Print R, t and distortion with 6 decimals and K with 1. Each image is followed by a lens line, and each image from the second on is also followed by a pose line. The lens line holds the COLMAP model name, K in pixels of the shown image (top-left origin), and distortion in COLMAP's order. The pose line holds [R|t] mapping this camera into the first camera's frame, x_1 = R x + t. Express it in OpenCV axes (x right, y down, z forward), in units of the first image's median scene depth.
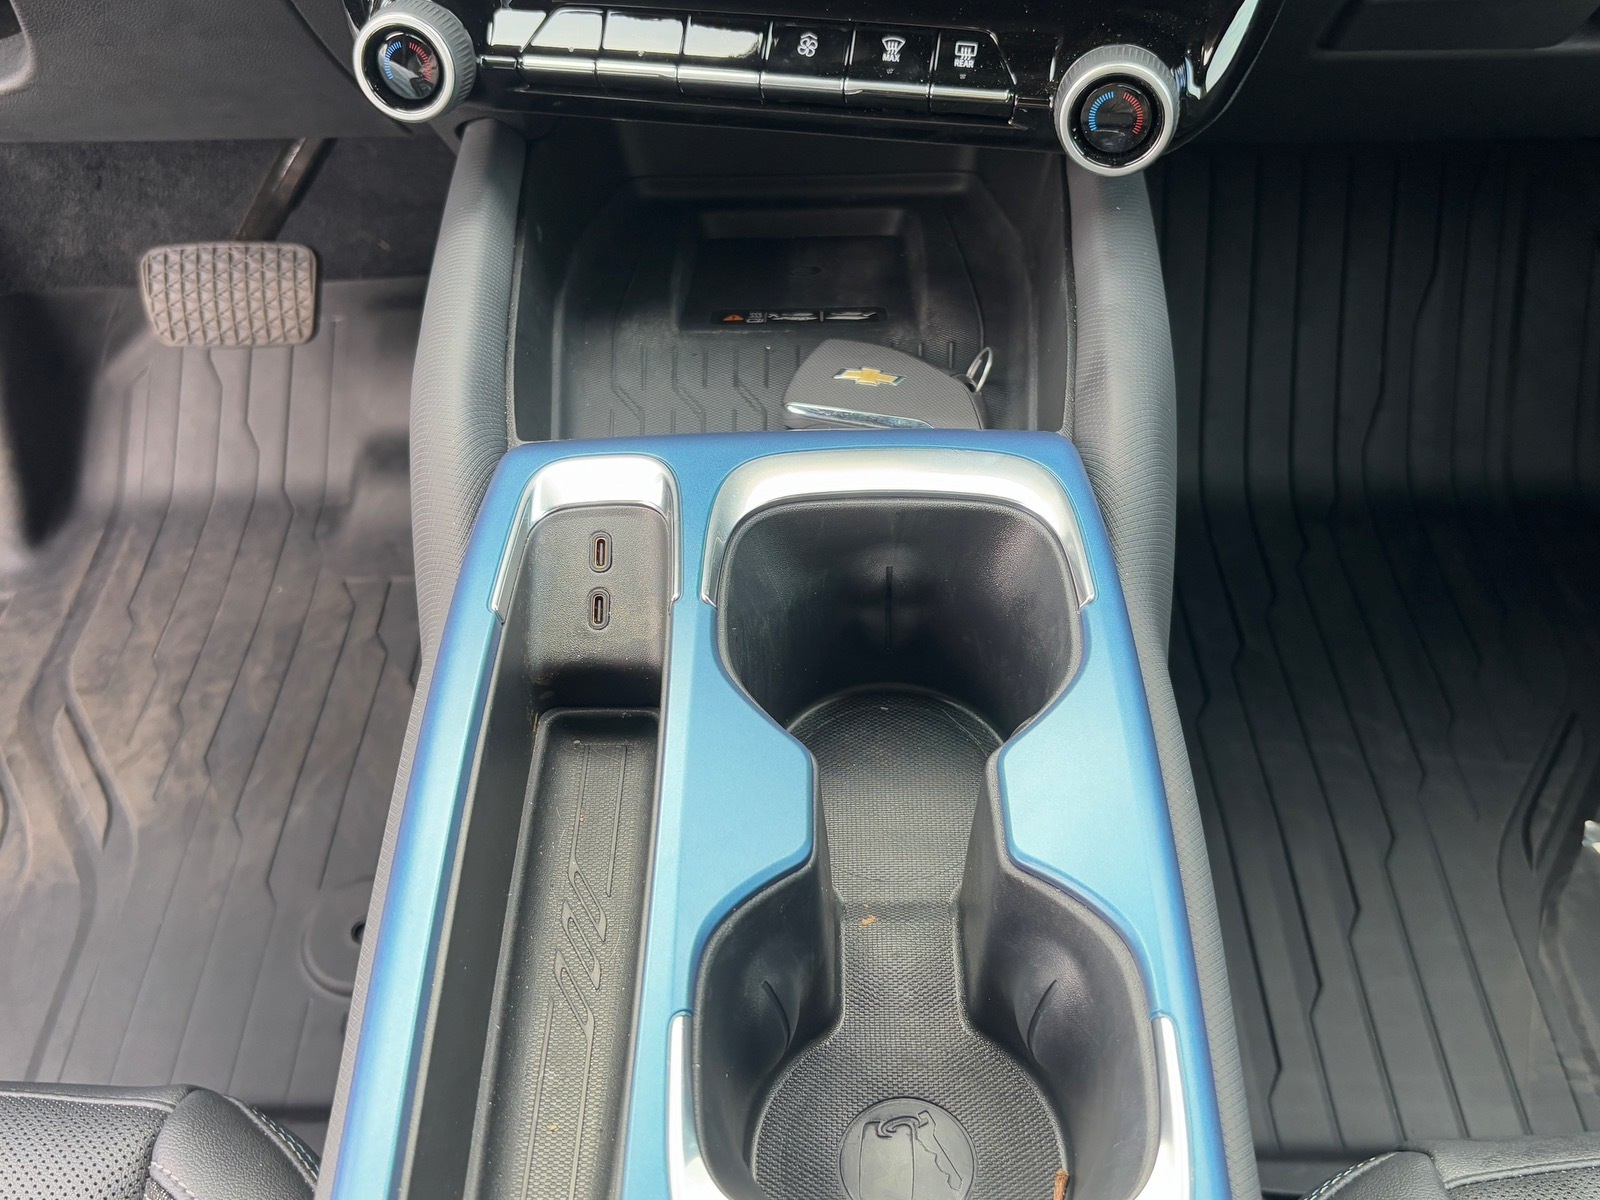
lens RADIAL K [[1561.7, 0, 777.9], [0, 1561.7, 612.5], [0, 0, 1]] dist [-0.001386, 0.000000]
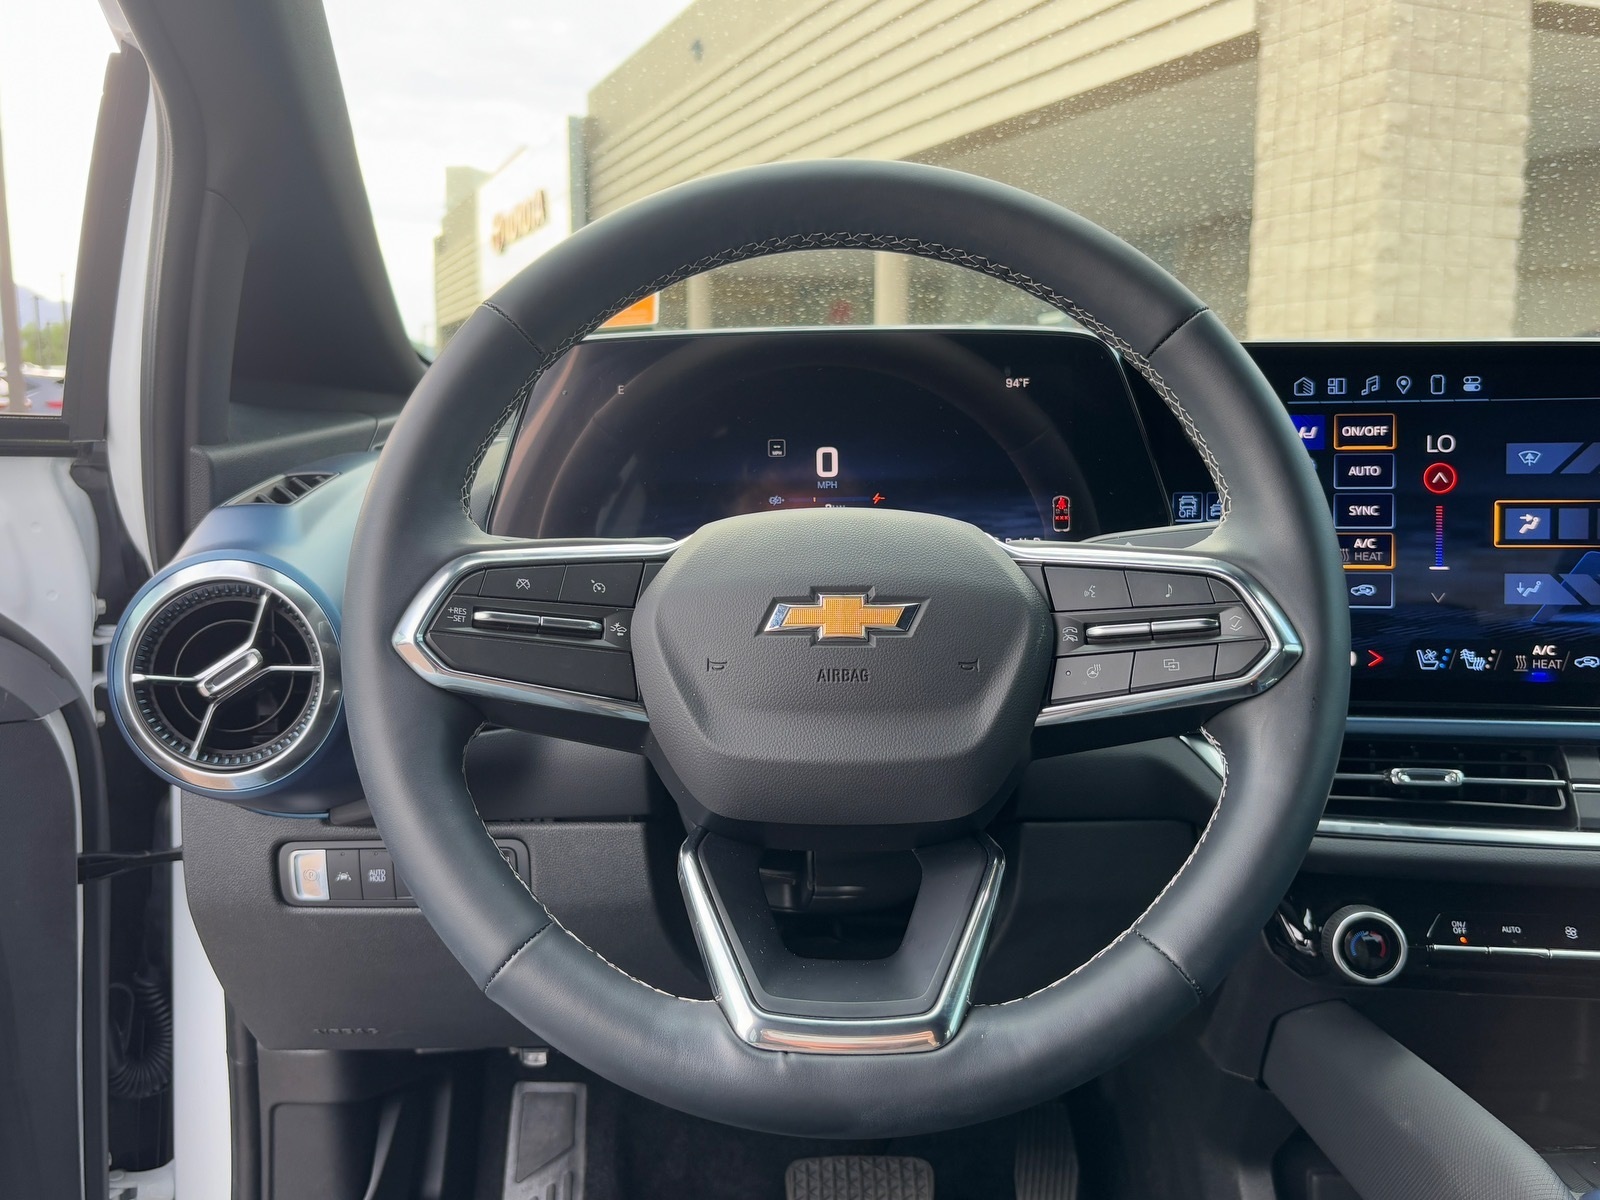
lens RADIAL K [[1430.5, 0, 789.7], [0, 1430.5, 597.6], [0, 0, 1]] dist [0.016250, -0.006097]
pose [[0.999696, 0.011290, 0.021937, -0.817059], [0.005287, 0.770466, -0.637459, 0.263762], [-0.024098, 0.637381, 0.770172, -0.259222]]
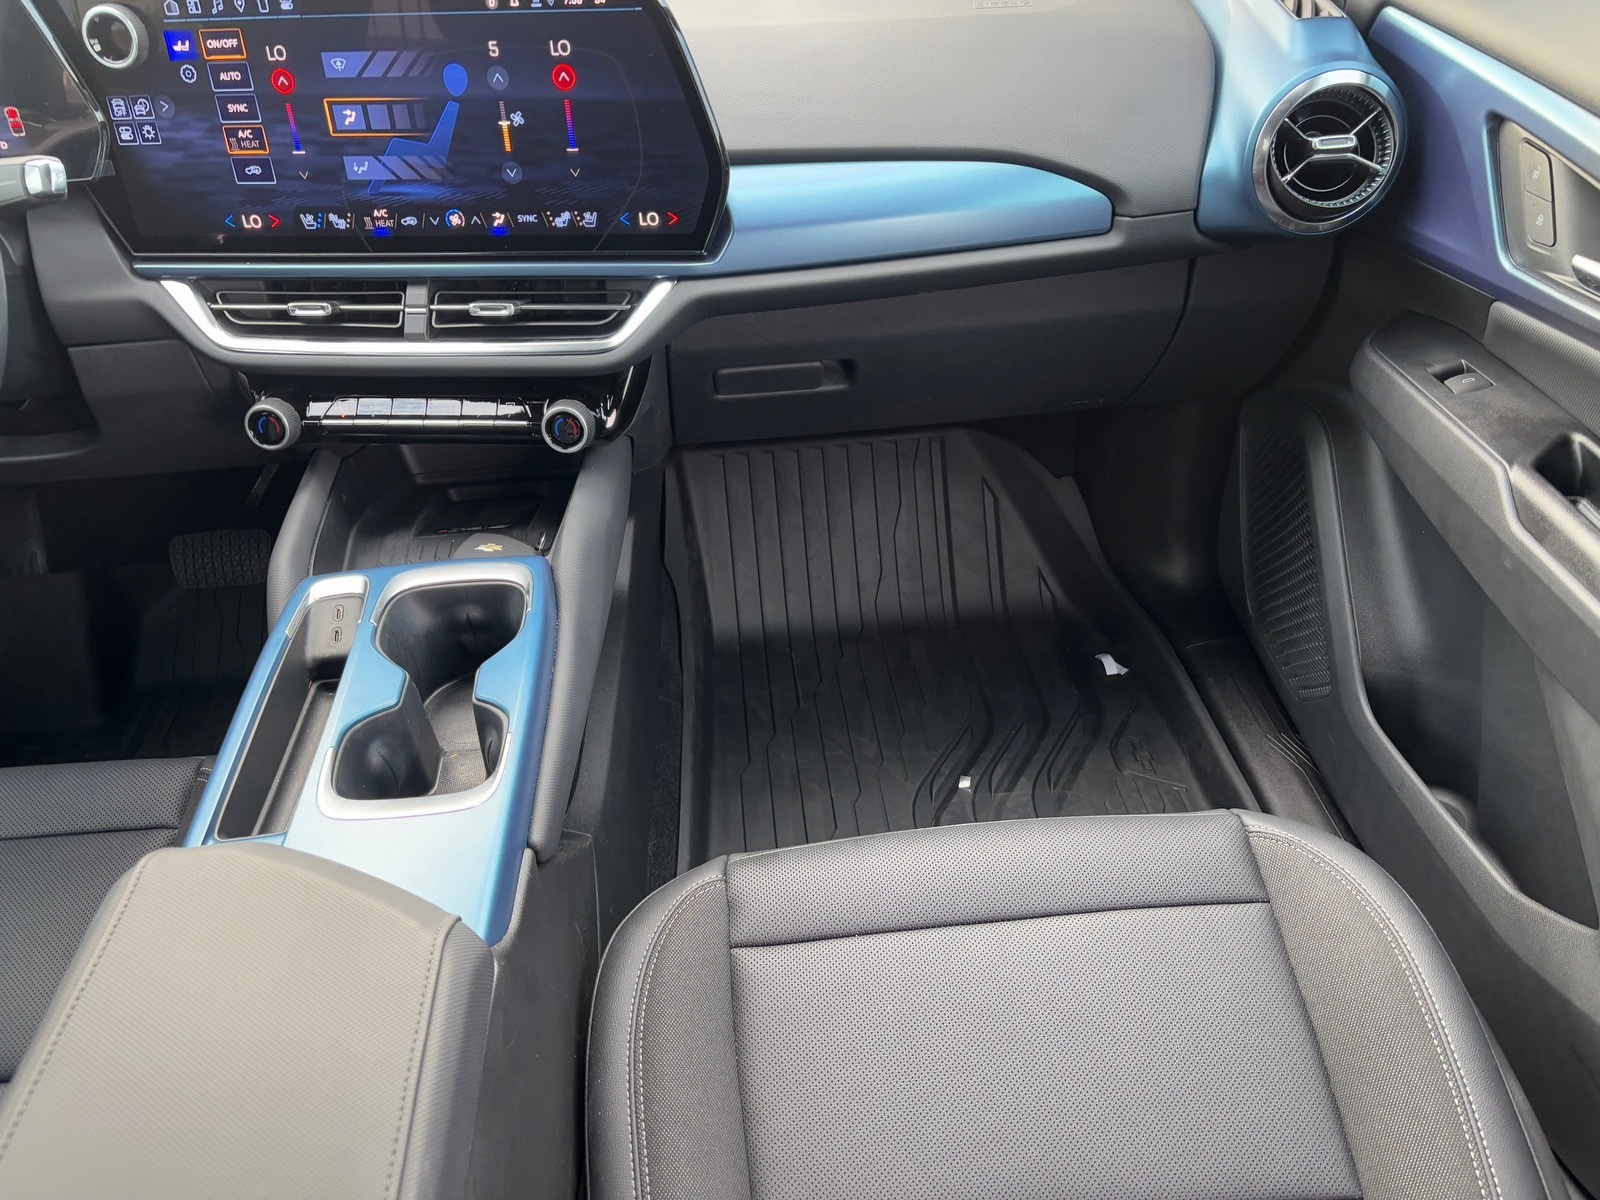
lens RADIAL K [[1230.3, 0, 812.2], [0, 1230.3, 605.2], [0, 0, 1]] dist [0.019290, -0.020683]
pose [[0.994732, -0.071678, 0.073288, 0.402868], [0.083817, 0.980293, -0.178885, 0.297559], [-0.059022, 0.184085, 0.981137, -0.777410]]
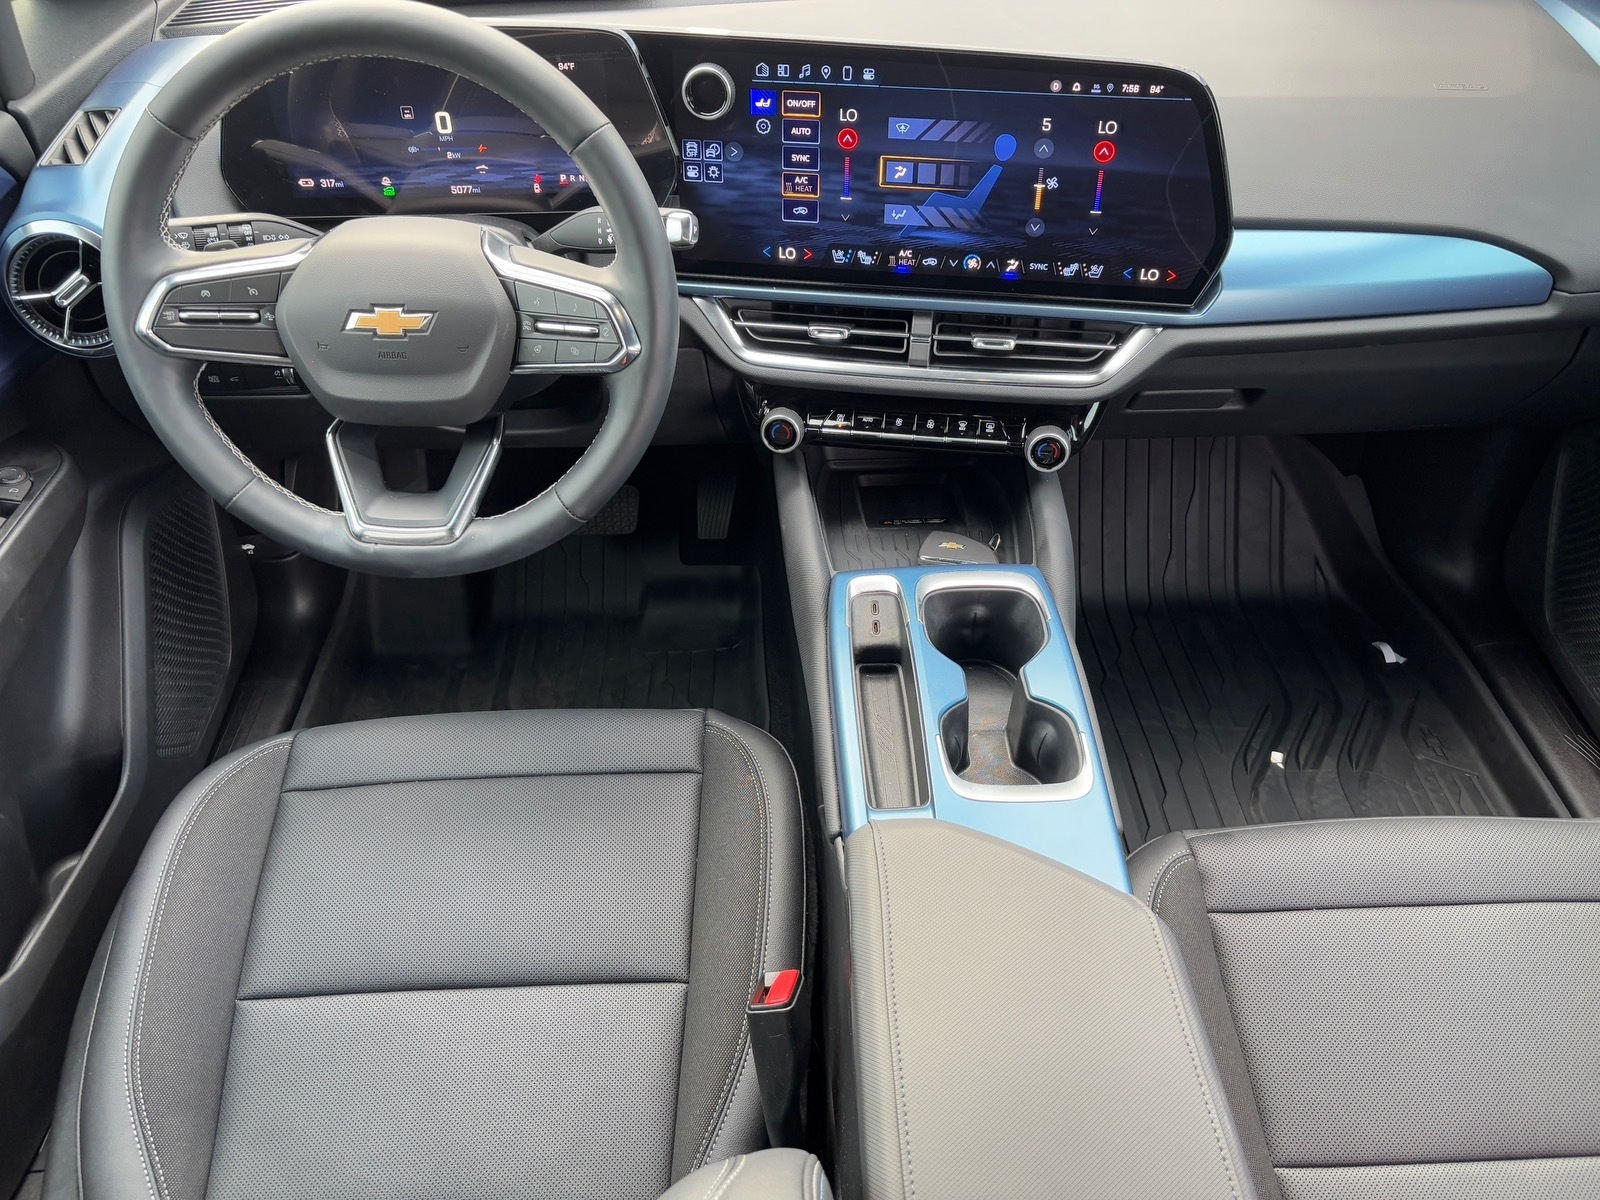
lens RADIAL K [[1230.3, 0, 806.9], [0, 1230.3, 590.2], [0, 0, 1]] dist [0.019290, -0.020683]
pose [[0.998676, -0.014561, 0.049329, -0.297090], [0.020017, 0.993507, -0.111995, 0.149836], [-0.047378, 0.112834, 0.992484, -1.031487]]
